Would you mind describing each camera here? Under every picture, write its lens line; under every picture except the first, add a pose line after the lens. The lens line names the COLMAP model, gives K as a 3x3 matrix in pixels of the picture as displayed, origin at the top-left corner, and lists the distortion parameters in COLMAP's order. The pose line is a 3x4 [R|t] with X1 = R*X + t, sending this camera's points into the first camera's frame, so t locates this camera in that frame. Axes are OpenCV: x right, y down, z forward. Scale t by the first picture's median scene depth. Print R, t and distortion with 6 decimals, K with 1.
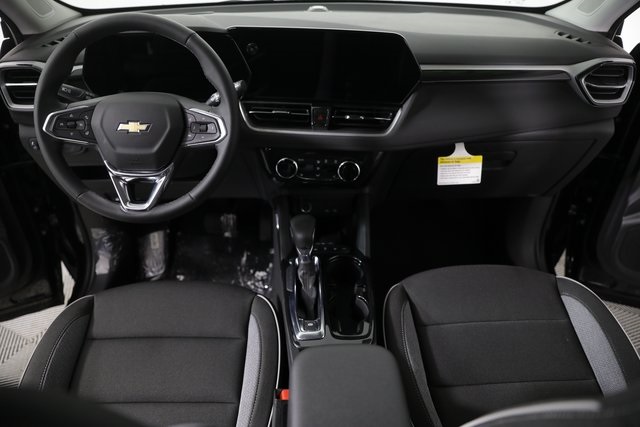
lens RADIAL K [[433.9, 0, 316.2], [0, 433.9, 214.6], [0, 0, 1]] dist [-0.111394, 0.083138]
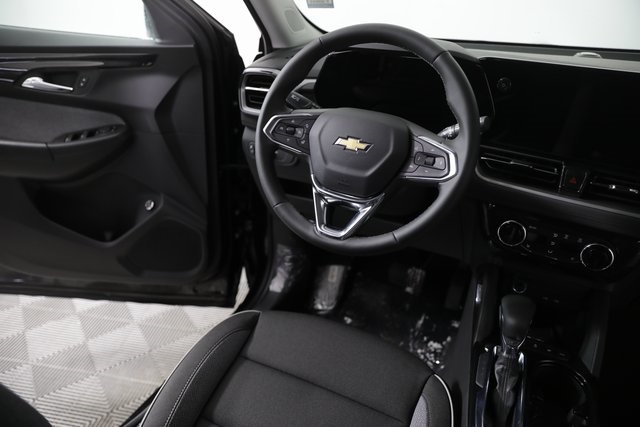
lens RADIAL K [[433.9, 0, 316.2], [0, 433.9, 214.6], [0, 0, 1]] dist [-0.111394, 0.083138]
pose [[0.883805, 0.225858, -0.409728, -0.075372], [-0.274786, 0.959381, -0.063878, 0.010383], [0.378658, 0.169043, 0.909968, 0.141504]]
